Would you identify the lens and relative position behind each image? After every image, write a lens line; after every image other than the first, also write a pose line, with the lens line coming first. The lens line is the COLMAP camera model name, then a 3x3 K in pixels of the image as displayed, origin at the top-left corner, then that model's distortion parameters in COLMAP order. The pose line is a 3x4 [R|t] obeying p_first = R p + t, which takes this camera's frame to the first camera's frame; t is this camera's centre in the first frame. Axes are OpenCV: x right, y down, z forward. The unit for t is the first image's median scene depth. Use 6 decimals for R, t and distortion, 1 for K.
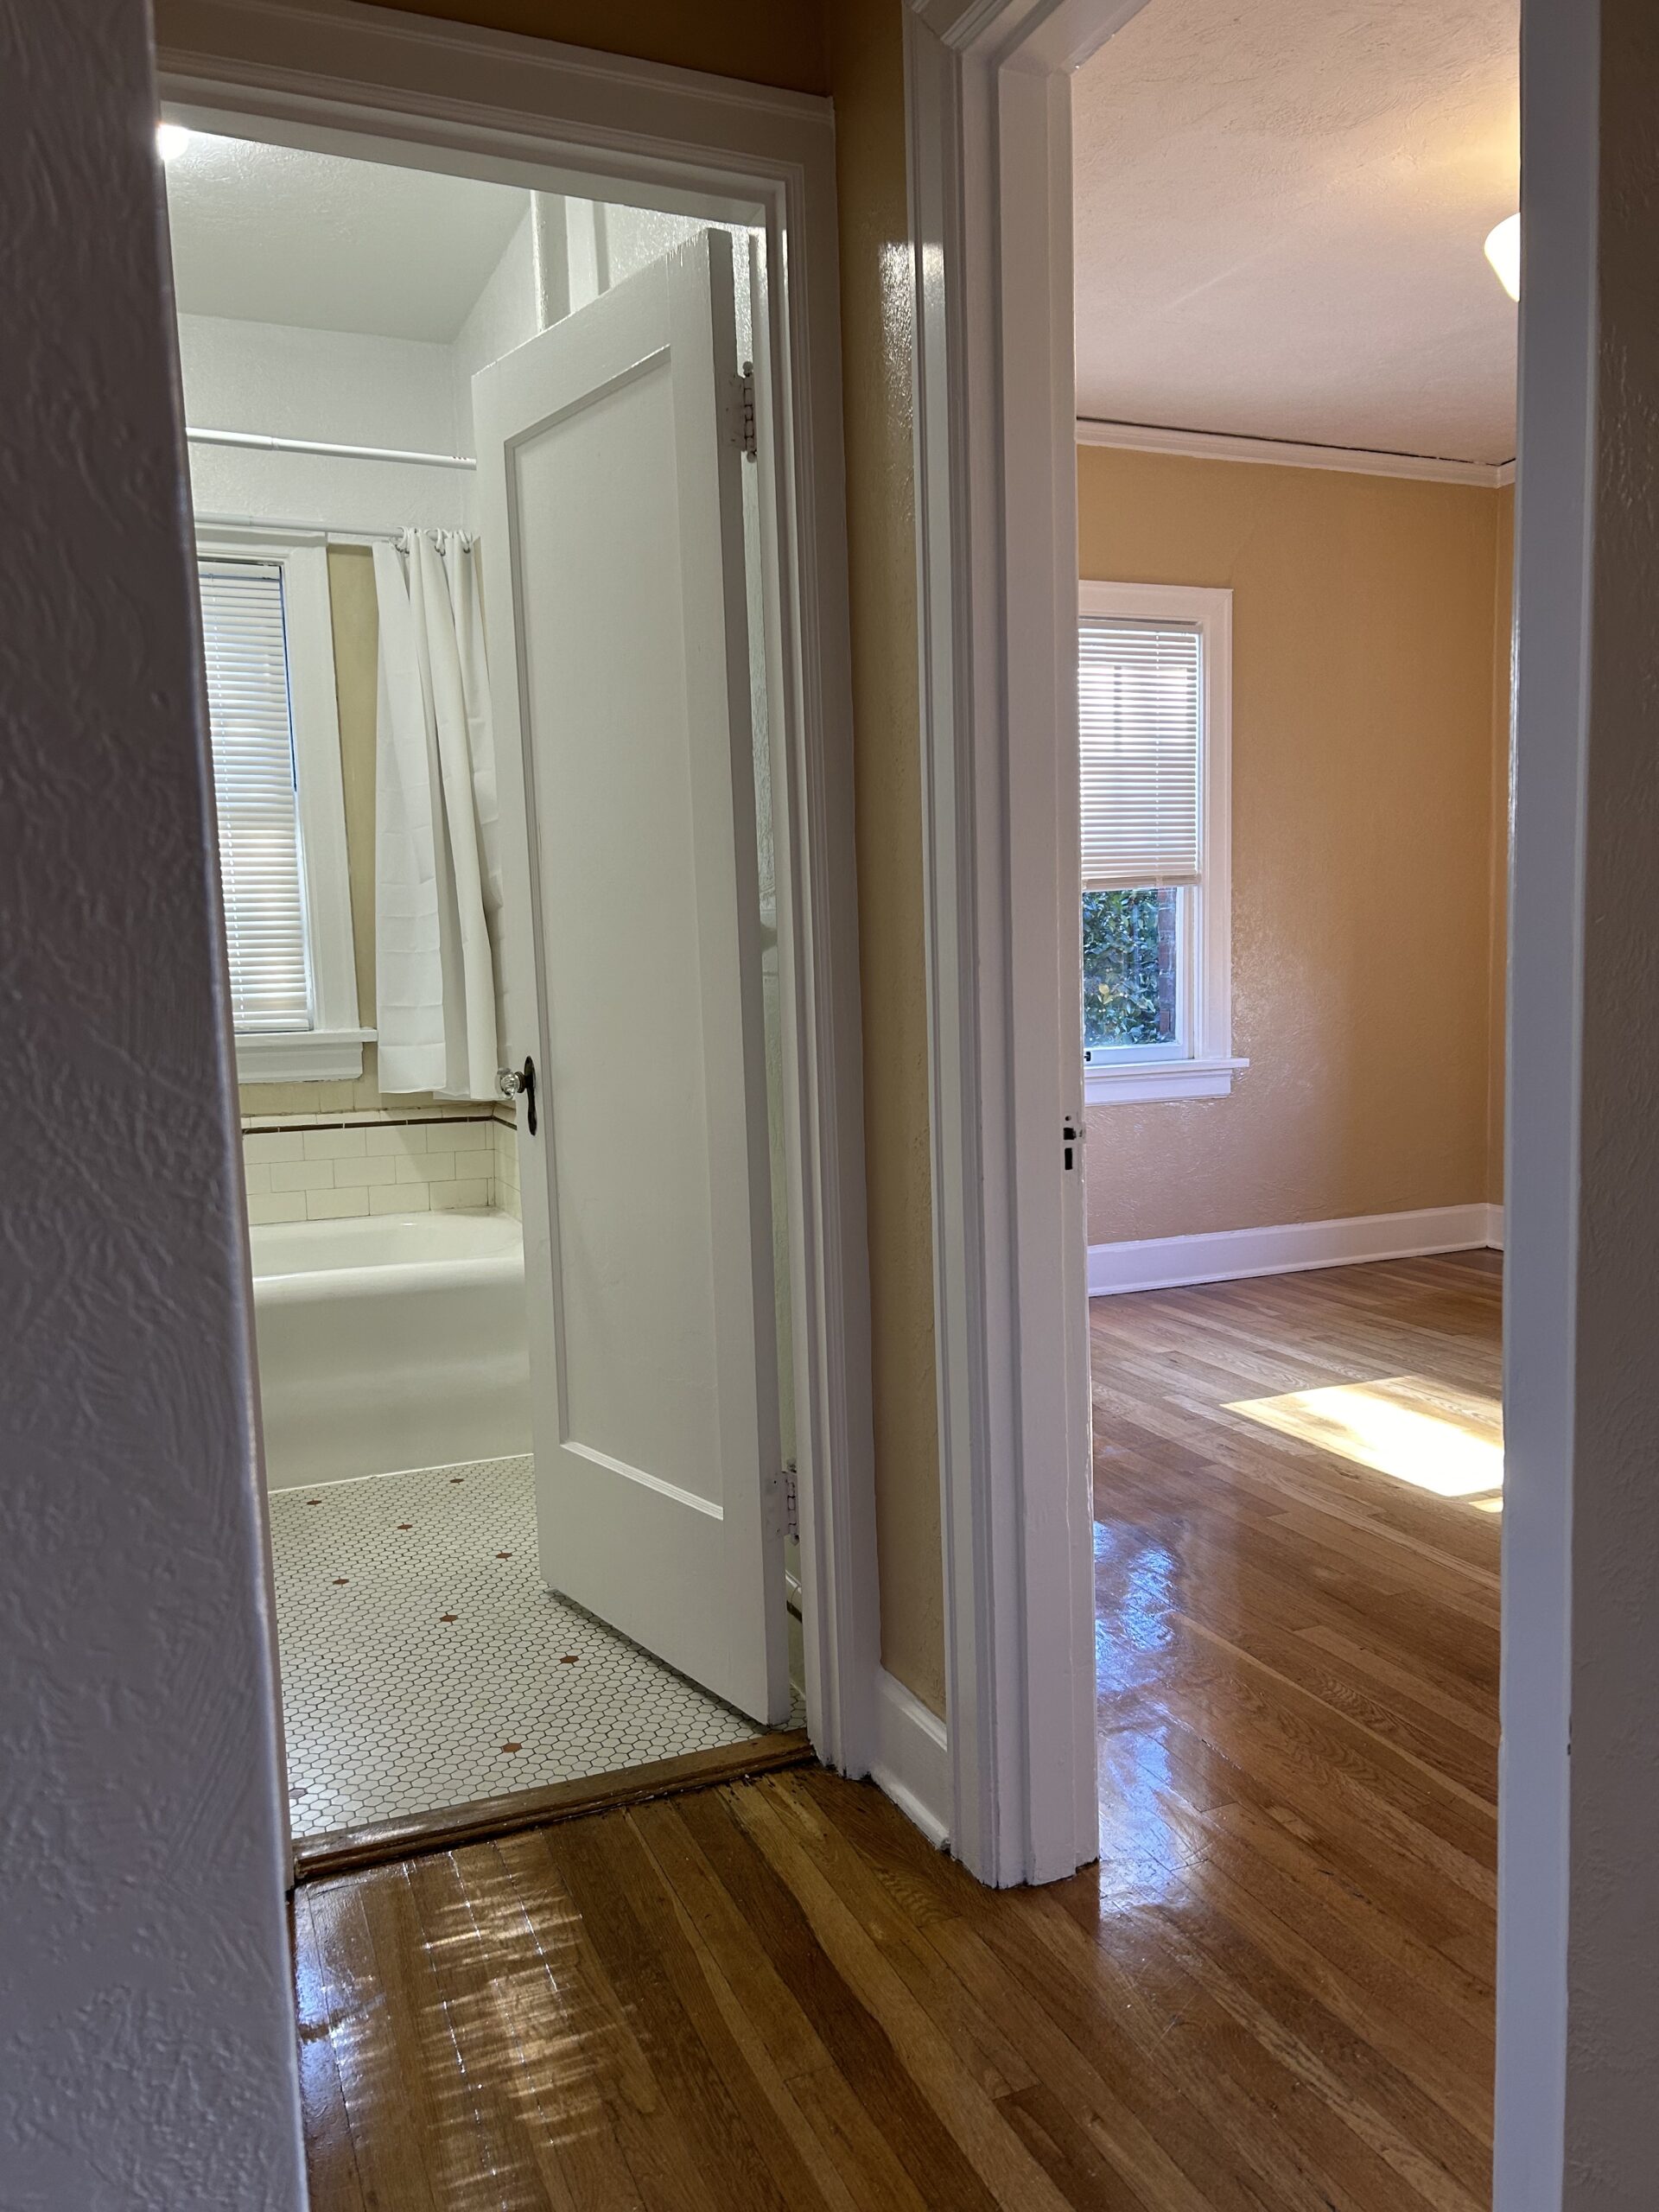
lens RADIAL K [[1659.4, 0, 833.1], [0, 1659.4, 1112.6], [0, 0, 1]] dist [0.060676, 0.002309]
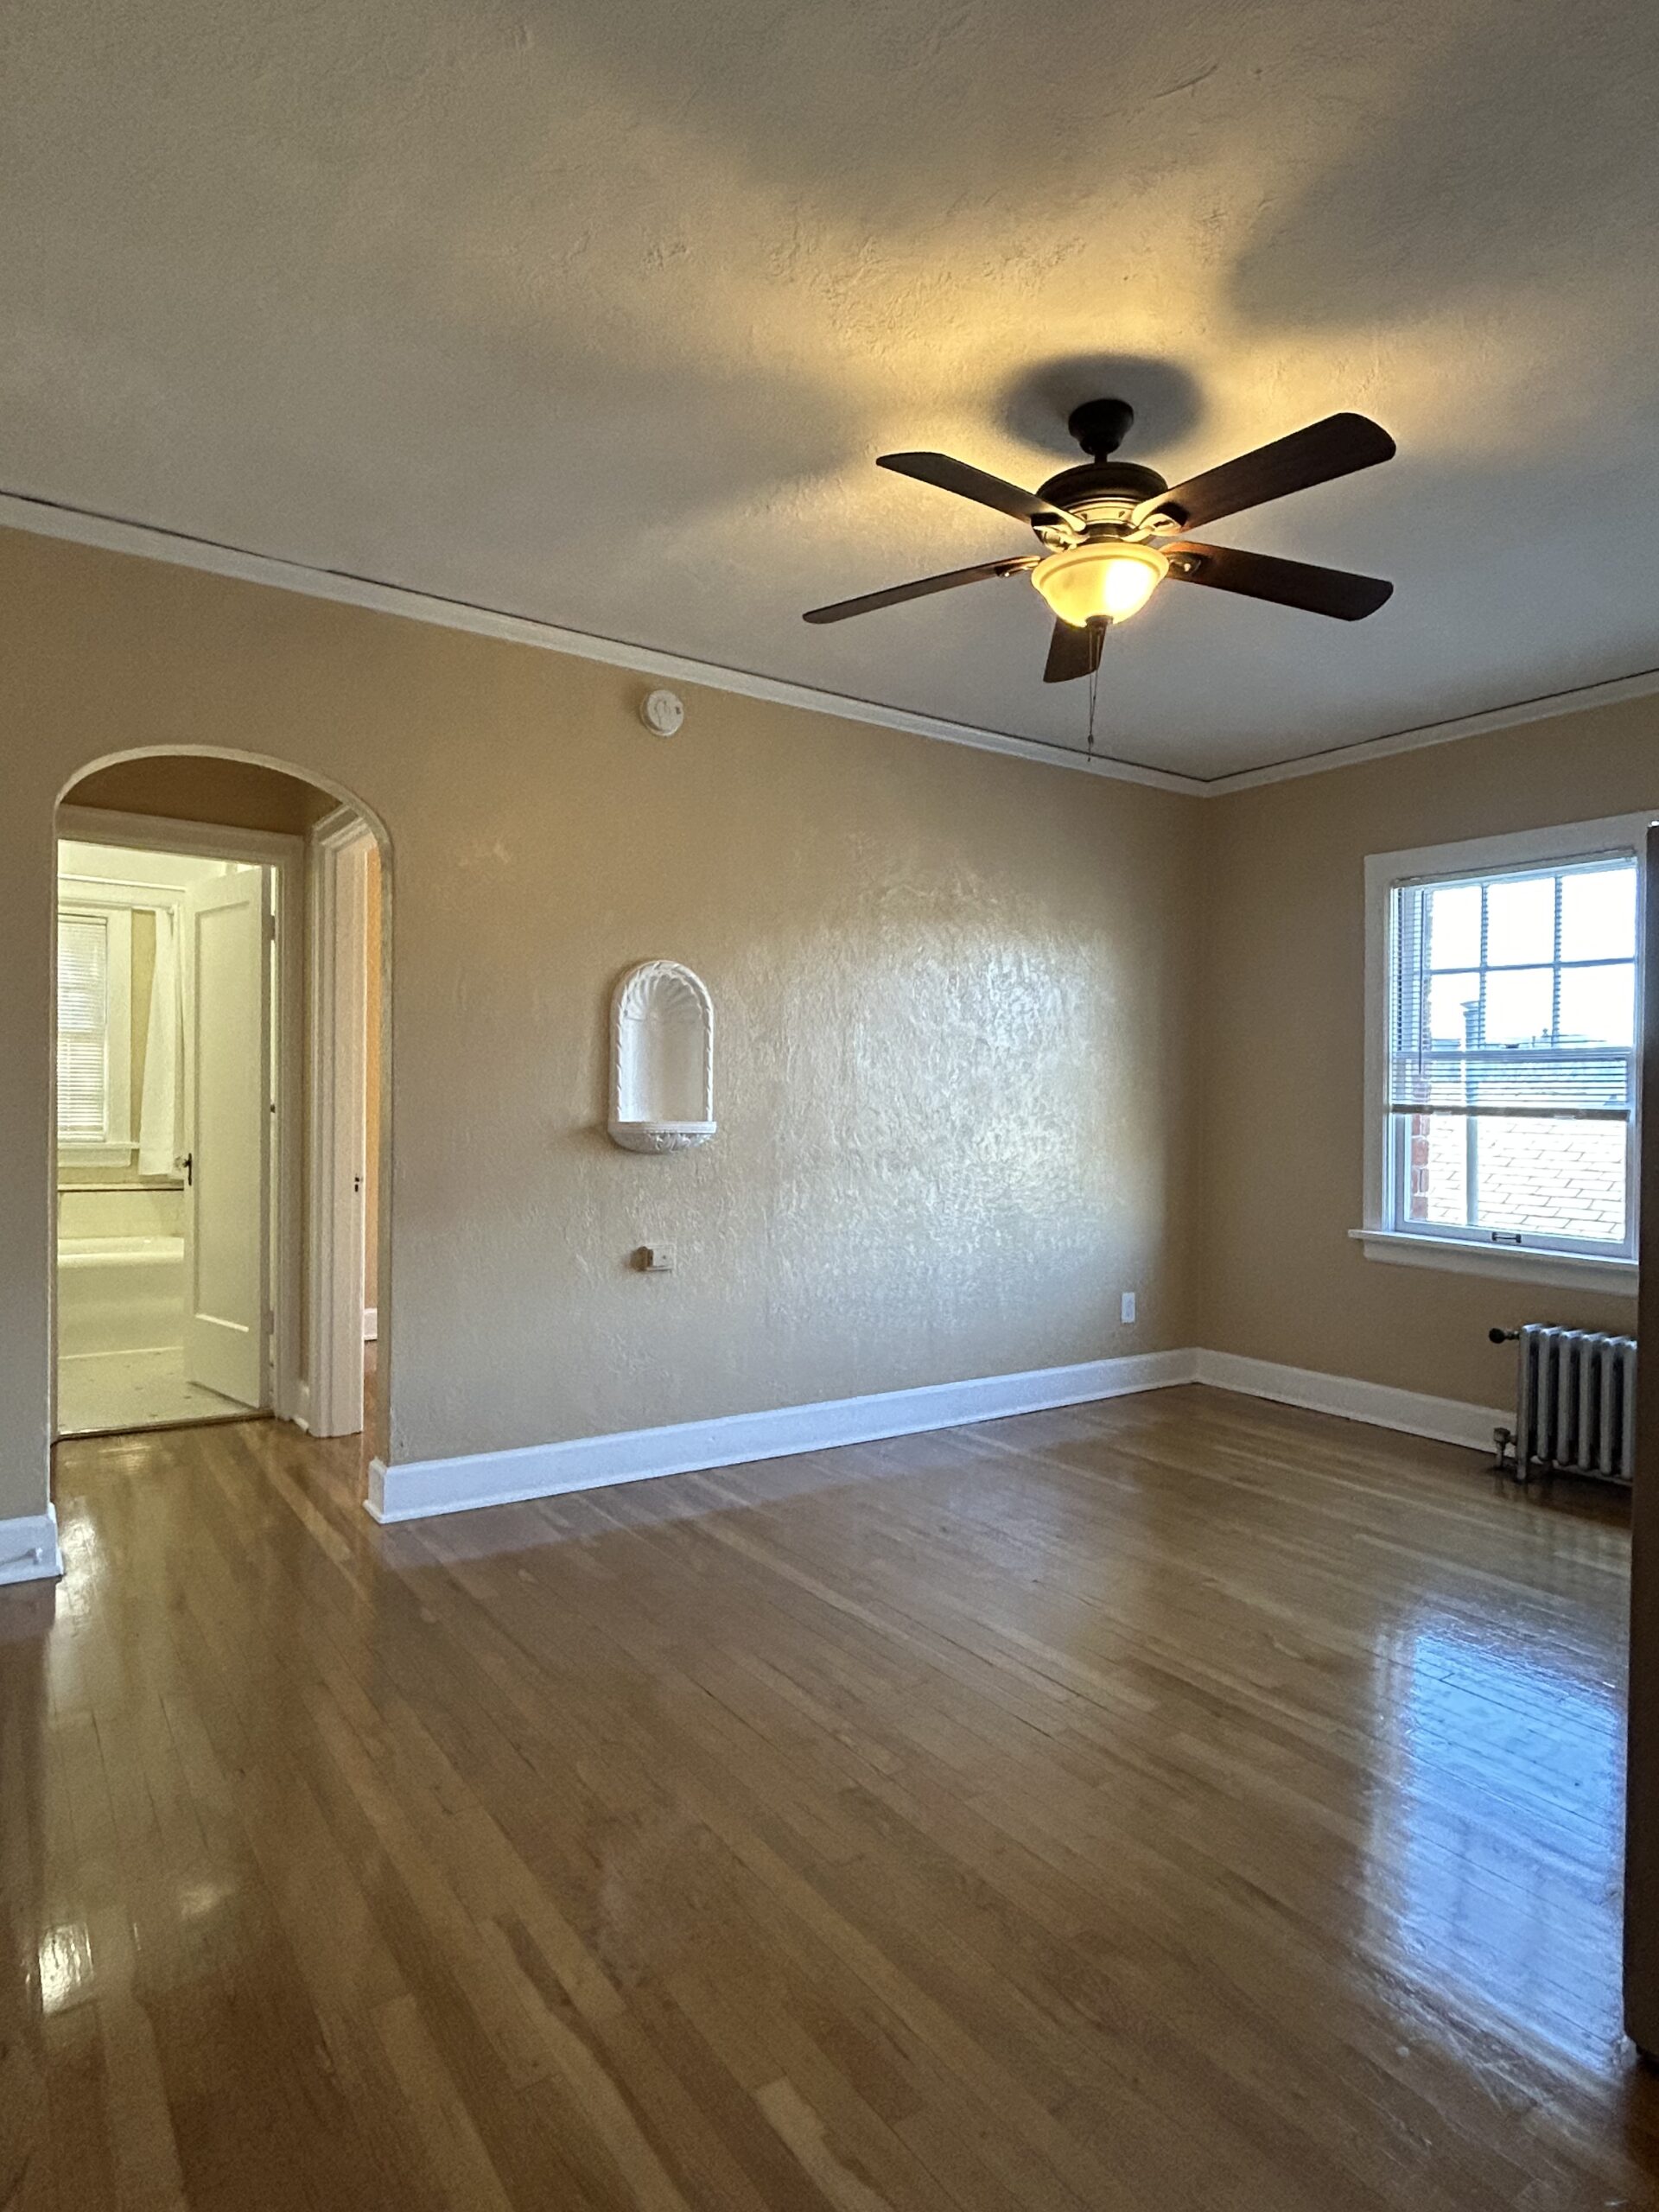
lens RADIAL K [[1228.1, 0, 829.6], [0, 1228.1, 1093.8], [0, 0, 1]] dist [0.000045, 0.000289]
pose [[0.978476, 0.036559, 0.203096, 0.392556], [-0.014544, 0.993952, -0.108852, 0.066400], [-0.205847, 0.103555, 0.973090, -1.021013]]
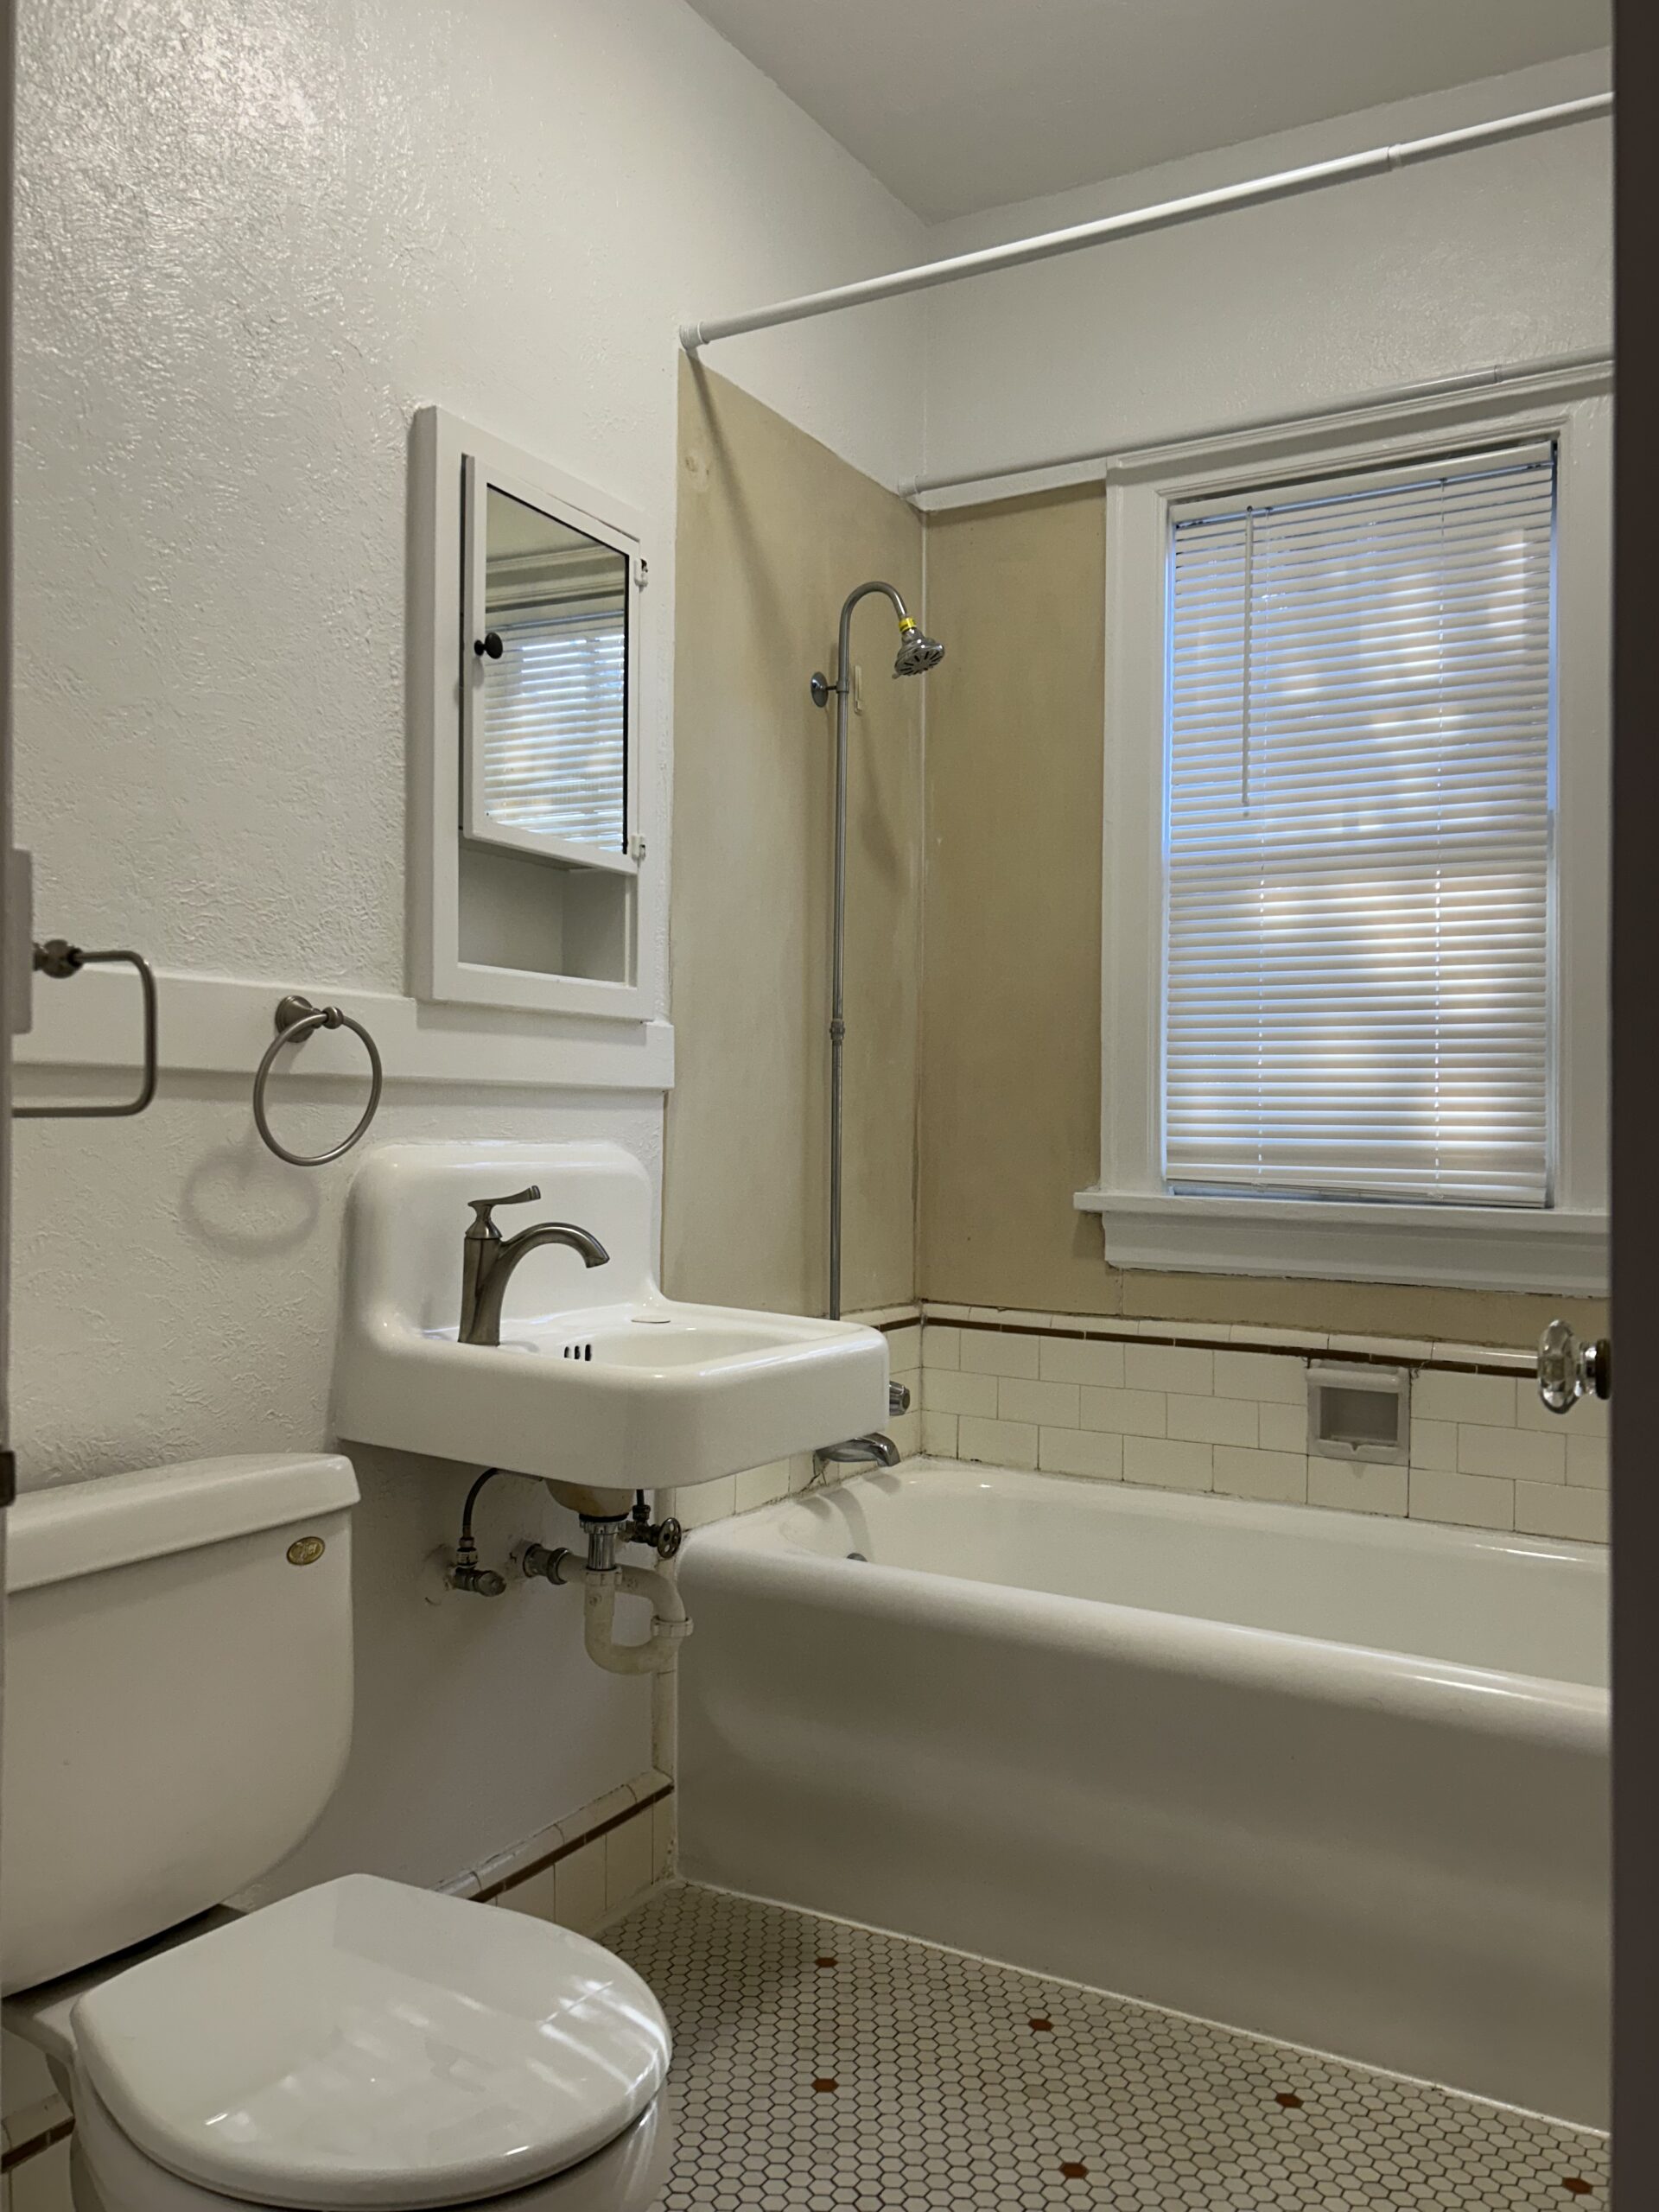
lens RADIAL K [[1761.8, 0, 831.1], [0, 1761.8, 1121.3], [0, 0, 1]] dist [0.018498, 0.000867]
pose [[0.603134, 0.030612, -0.797052, 0.046198], [-0.109408, 0.992993, -0.044652, -0.038802], [0.790101, 0.114135, 0.602257, 0.683030]]
